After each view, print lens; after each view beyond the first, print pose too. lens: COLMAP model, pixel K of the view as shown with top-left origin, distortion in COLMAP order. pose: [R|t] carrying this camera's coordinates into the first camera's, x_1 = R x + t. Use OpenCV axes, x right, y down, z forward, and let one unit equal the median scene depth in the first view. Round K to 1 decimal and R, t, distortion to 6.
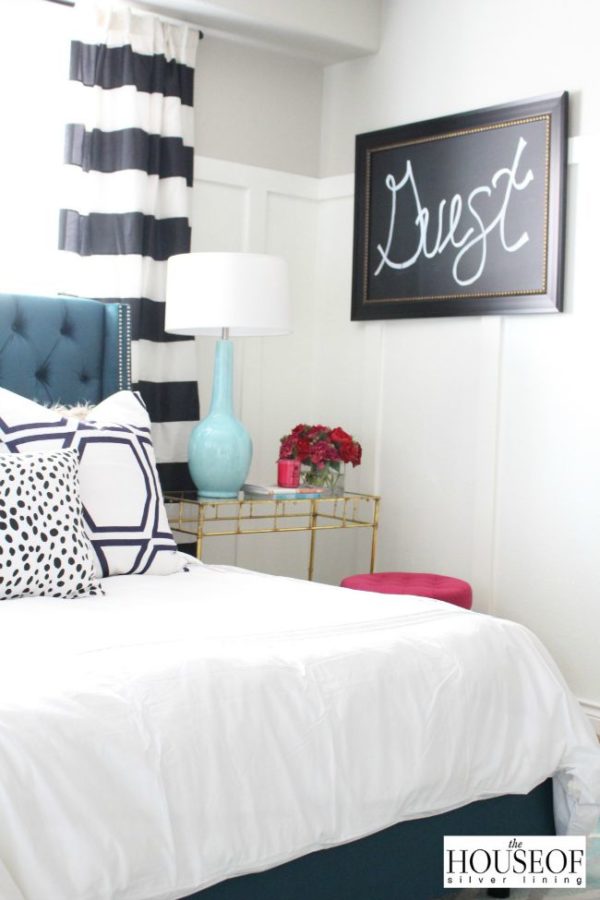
lens RADIAL K [[1236.8, 0, 313.6], [0, 1236.8, 447.2], [0, 0, 1]] dist [-0.063107, 0.040113]
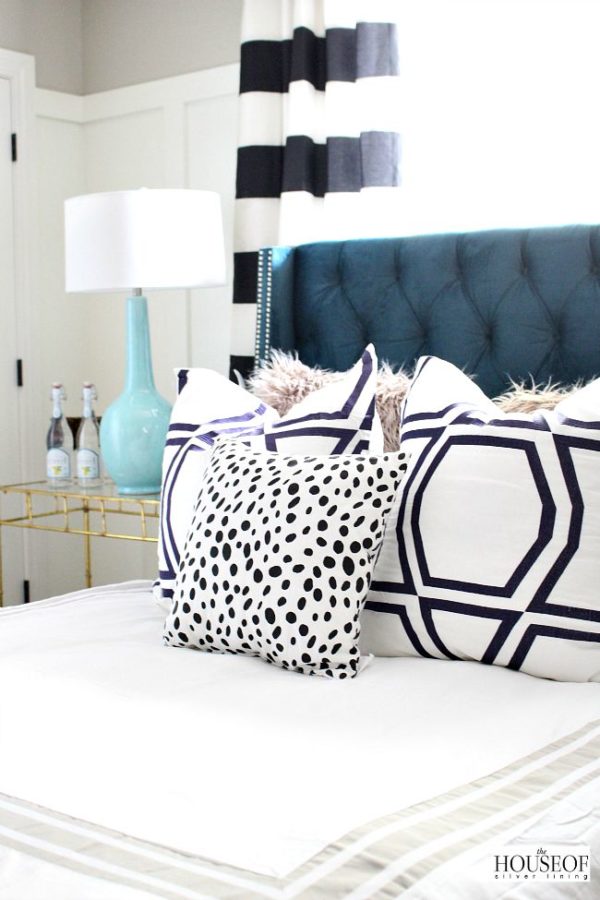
lens RADIAL K [[1236.8, 0, 313.6], [0, 1236.8, 447.2], [0, 0, 1]] dist [-0.063107, 0.040113]
pose [[0.195586, 0.032652, -0.980143, 0.463746], [-0.021440, 0.999349, 0.029014, -0.020747], [0.980452, 0.015340, 0.196159, 0.873950]]
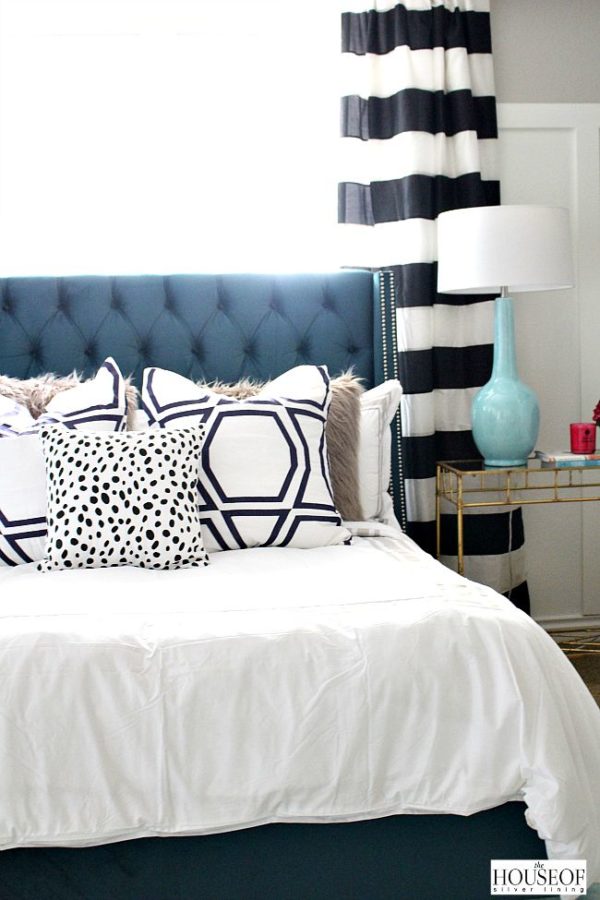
lens RADIAL K [[1236.8, 0, 313.6], [0, 1236.8, 447.2], [0, 0, 1]] dist [-0.063107, 0.040113]
pose [[0.828275, -0.019118, -0.559996, 0.491745], [0.037012, 0.999102, 0.020634, 0.002496], [0.559098, -0.037818, 0.828238, 0.205316]]
